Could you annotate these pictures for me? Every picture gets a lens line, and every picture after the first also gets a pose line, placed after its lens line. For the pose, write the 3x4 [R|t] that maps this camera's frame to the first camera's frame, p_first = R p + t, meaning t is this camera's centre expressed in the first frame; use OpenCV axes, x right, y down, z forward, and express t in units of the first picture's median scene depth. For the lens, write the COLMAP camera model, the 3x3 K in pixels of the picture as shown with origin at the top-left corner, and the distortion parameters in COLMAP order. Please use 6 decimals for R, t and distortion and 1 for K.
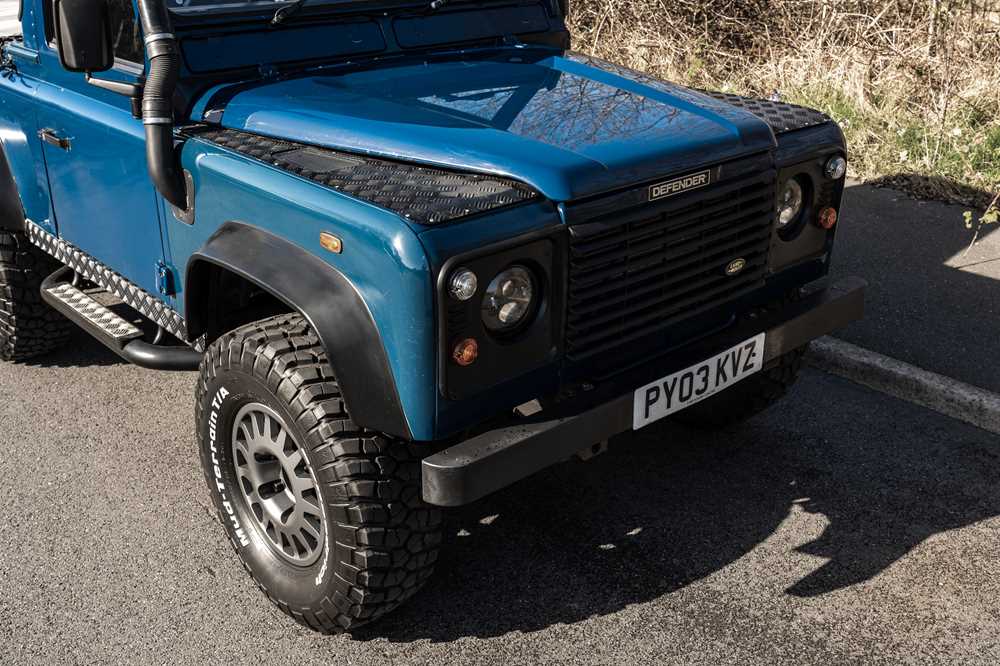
lens RADIAL K [[1034.2, 0, 503.3], [0, 1034.2, 337.1], [0, 0, 1]] dist [0.006477, 0.028479]
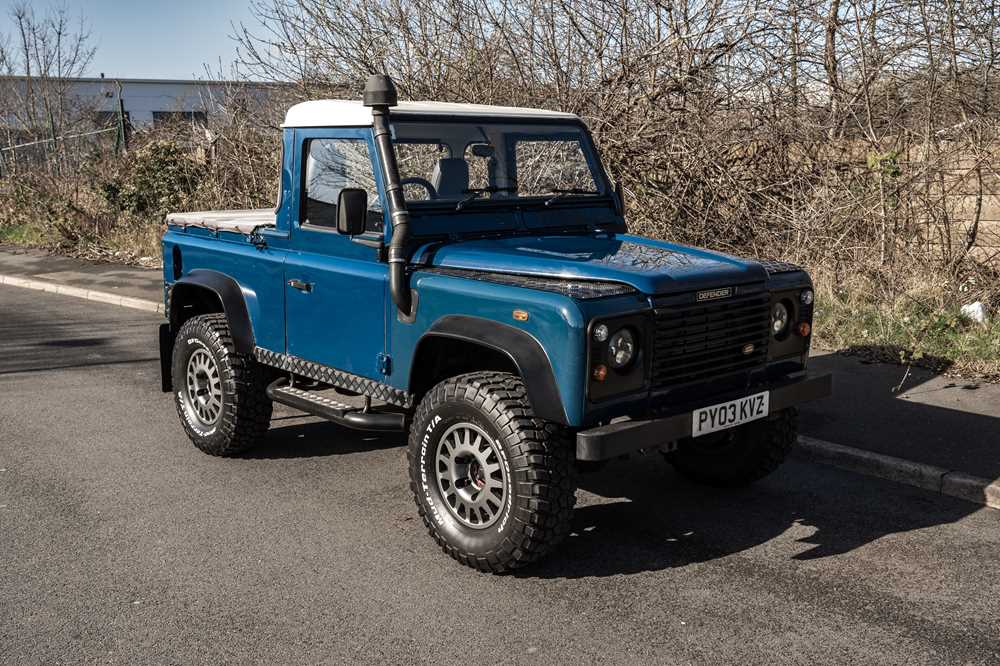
lens RADIAL K [[1034.2, 0, 503.3], [0, 1034.2, 337.1], [0, 0, 1]] dist [0.006477, 0.028479]
pose [[0.999966, 0.005886, 0.005853, -0.173714], [-0.004374, 0.972901, -0.231179, 0.296235], [-0.007055, 0.231146, 0.972894, -0.594439]]
